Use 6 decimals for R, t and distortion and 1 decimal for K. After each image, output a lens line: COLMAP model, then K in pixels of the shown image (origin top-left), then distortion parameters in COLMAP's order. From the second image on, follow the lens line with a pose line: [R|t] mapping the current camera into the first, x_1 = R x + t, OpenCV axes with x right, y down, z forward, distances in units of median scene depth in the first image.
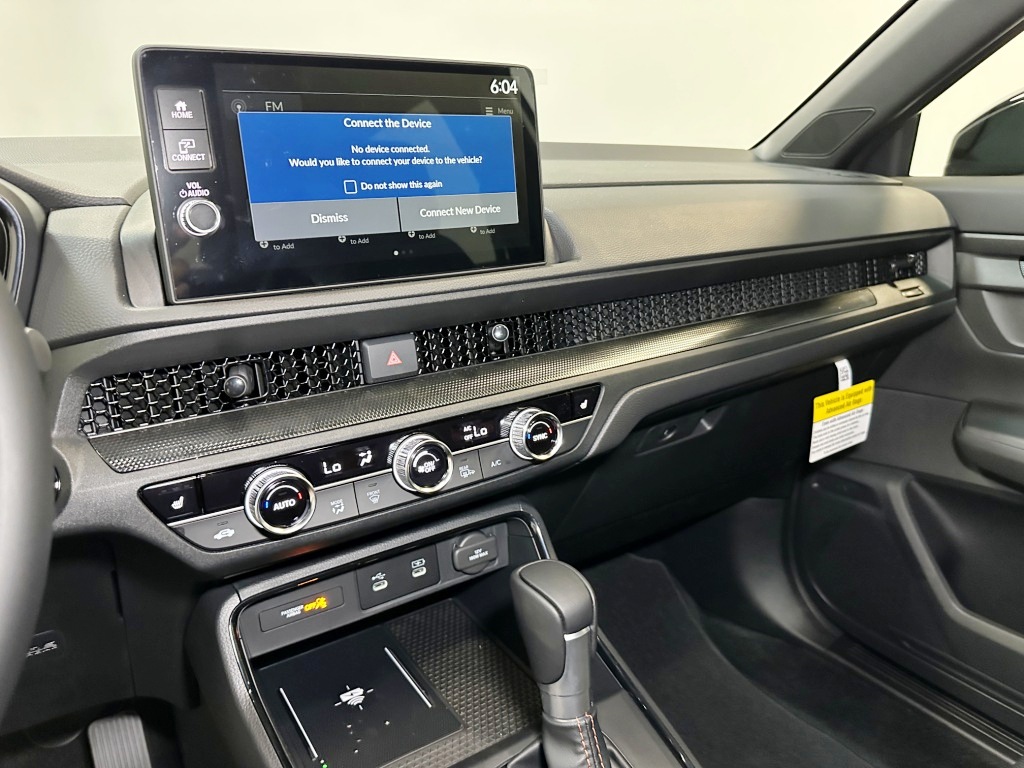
lens RADIAL K [[734.4, 0, 508.2], [0, 734.4, 387.0], [0, 0, 1]] dist [0.041129, -0.051981]
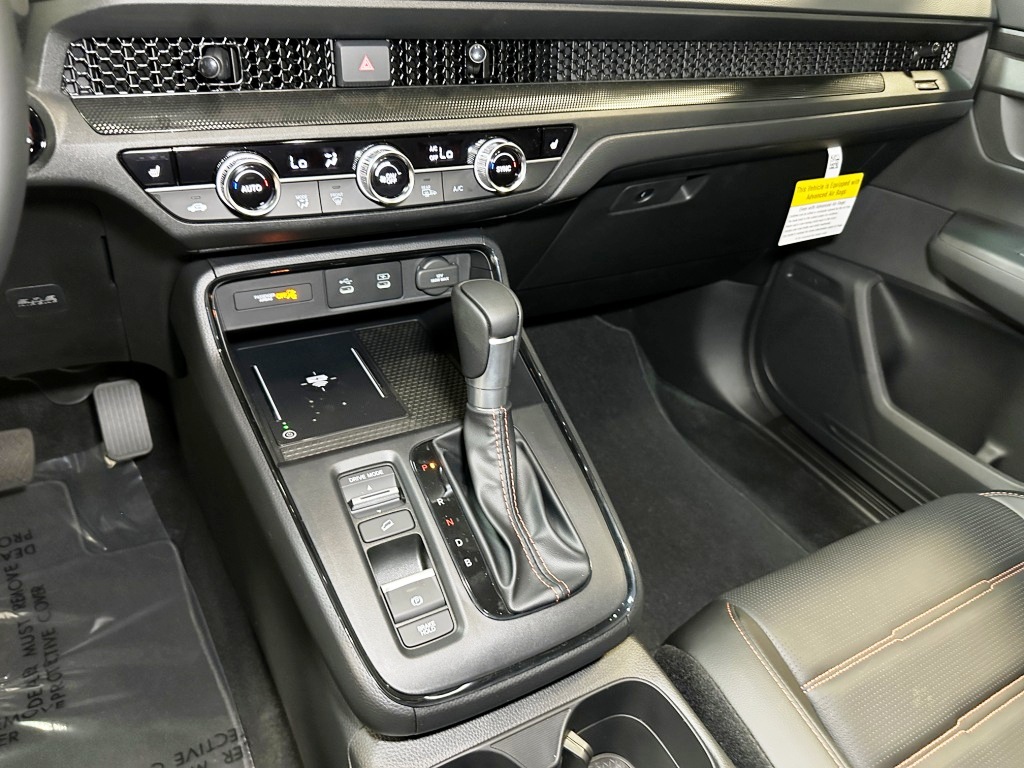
lens RADIAL K [[734.4, 0, 508.8], [0, 734.4, 386.0], [0, 0, 1]] dist [0.041129, -0.051981]
pose [[0.990243, 0.138986, 0.010111, 0.075060], [-0.135507, 0.943442, 0.302579, 0.037491], [0.032515, -0.300997, 0.953071, -0.087792]]
